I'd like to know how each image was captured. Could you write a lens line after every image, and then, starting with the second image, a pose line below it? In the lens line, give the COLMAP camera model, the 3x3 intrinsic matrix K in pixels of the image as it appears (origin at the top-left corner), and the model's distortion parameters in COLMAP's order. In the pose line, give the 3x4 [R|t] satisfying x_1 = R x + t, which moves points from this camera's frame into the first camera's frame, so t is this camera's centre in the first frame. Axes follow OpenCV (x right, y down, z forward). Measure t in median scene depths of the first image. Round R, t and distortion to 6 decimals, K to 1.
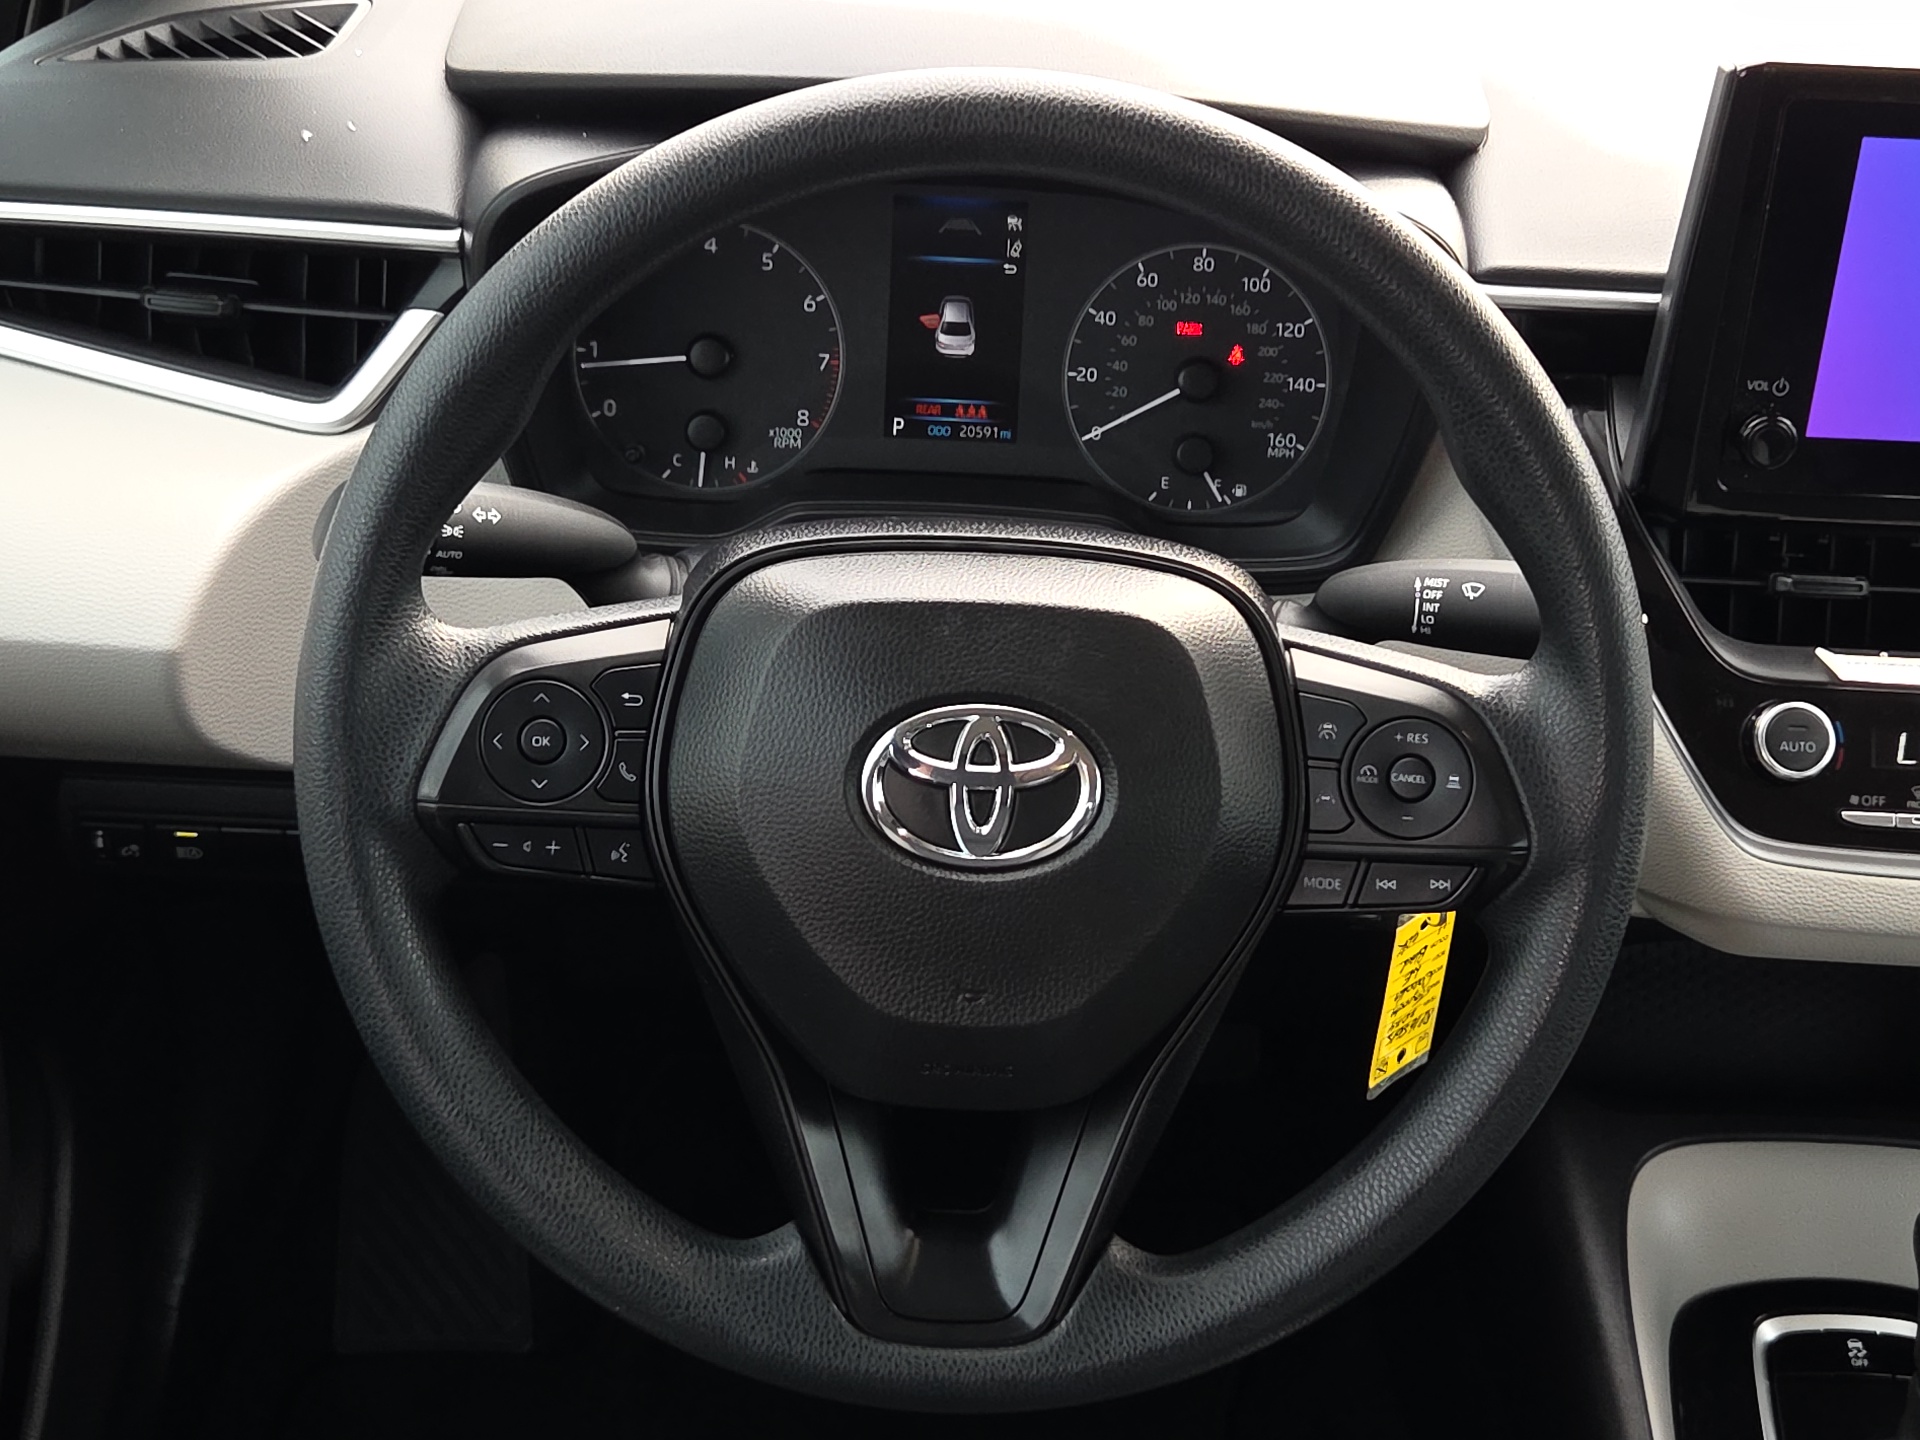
lens RADIAL K [[2751.1, 0, 1002.9], [0, 2751.1, 684.9], [0, 0, 1]] dist [0.123921, 0.000000]
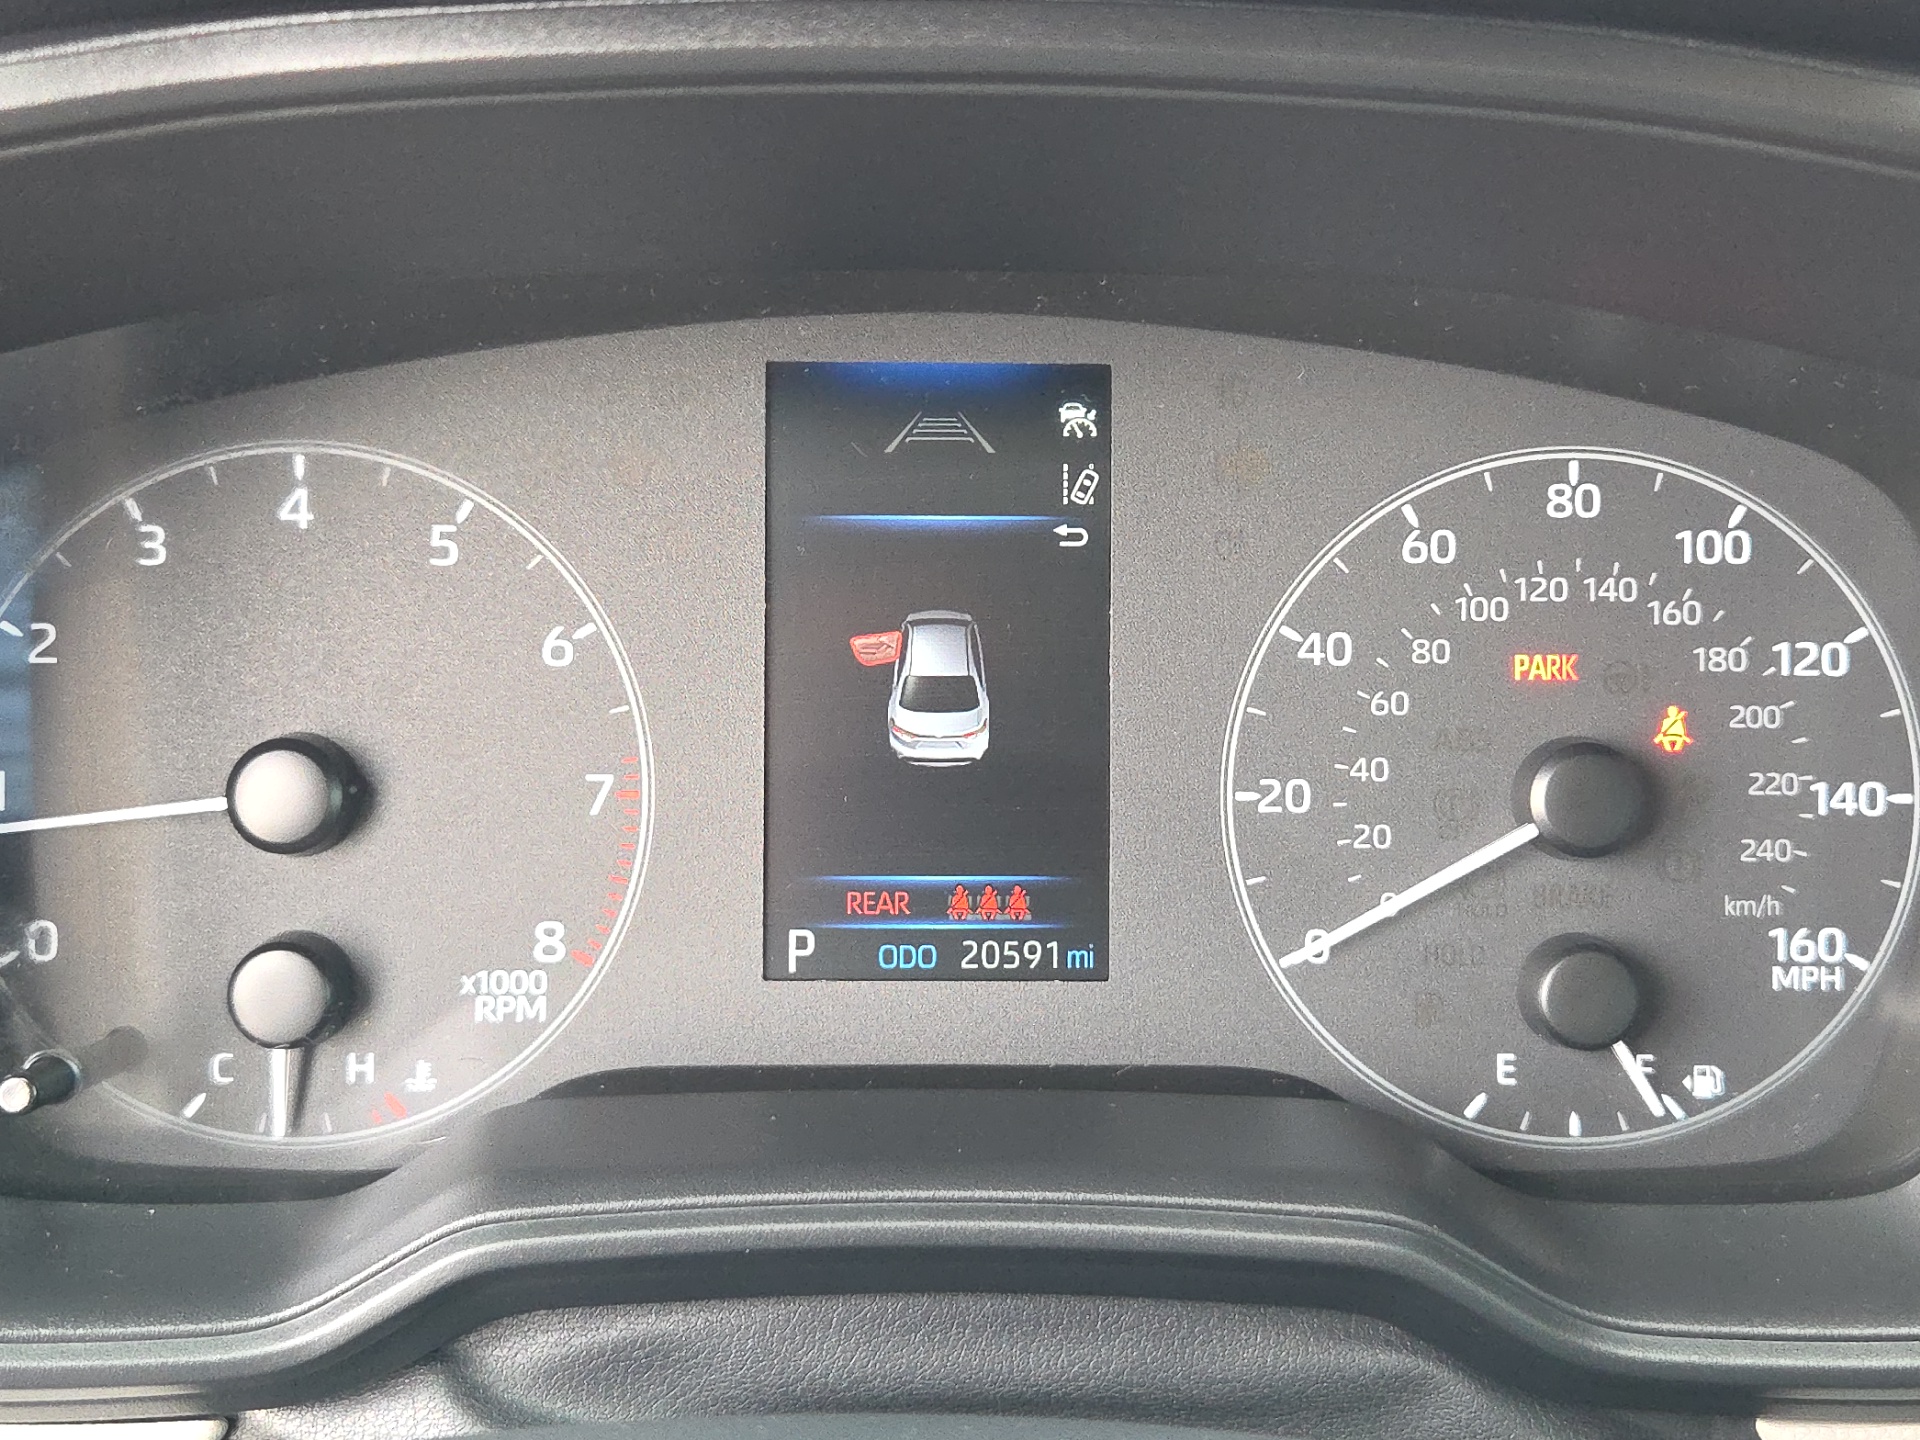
lens RADIAL K [[1973.1, 0, 970.9], [0, 1973.1, 718.6], [0, 0, 1]] dist [0.043528, 0.000000]
pose [[0.998143, -0.045670, -0.040301, -0.001608], [0.039630, 0.989401, -0.139697, -0.087229], [0.046254, 0.137840, 0.989374, 0.729377]]
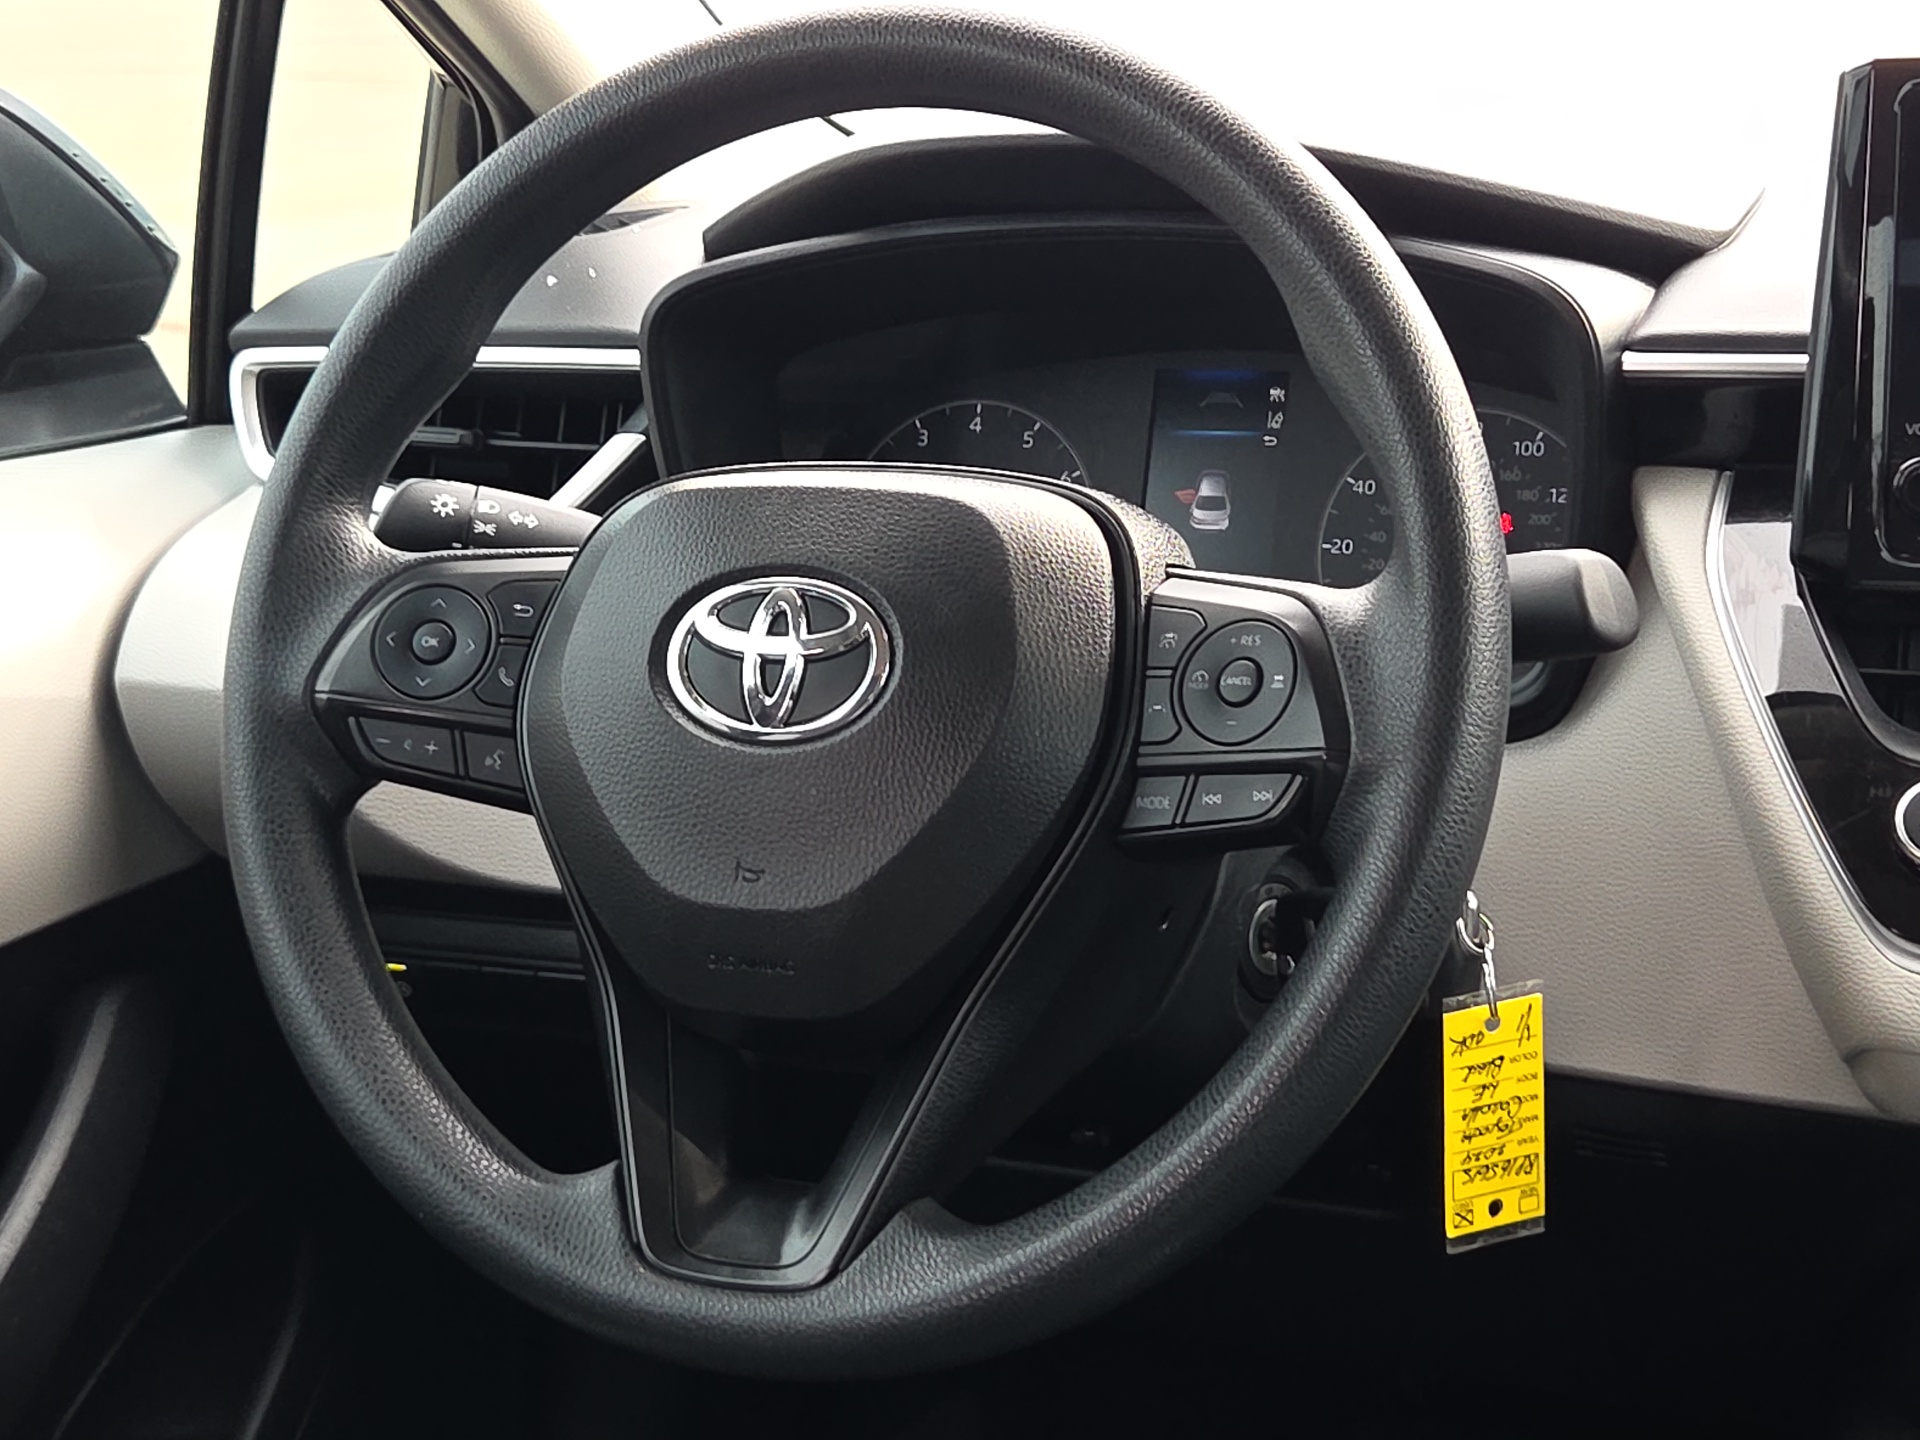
lens RADIAL K [[3321.3, 0, 1011.9], [0, 3321.3, 660.0], [0, 0, 1]] dist [0.096874, 0.000000]
pose [[0.911025, -0.013526, -0.412130, 0.389618], [-0.117187, 0.949760, -0.290214, 0.260074], [0.395350, 0.312688, 0.863669, 0.010205]]
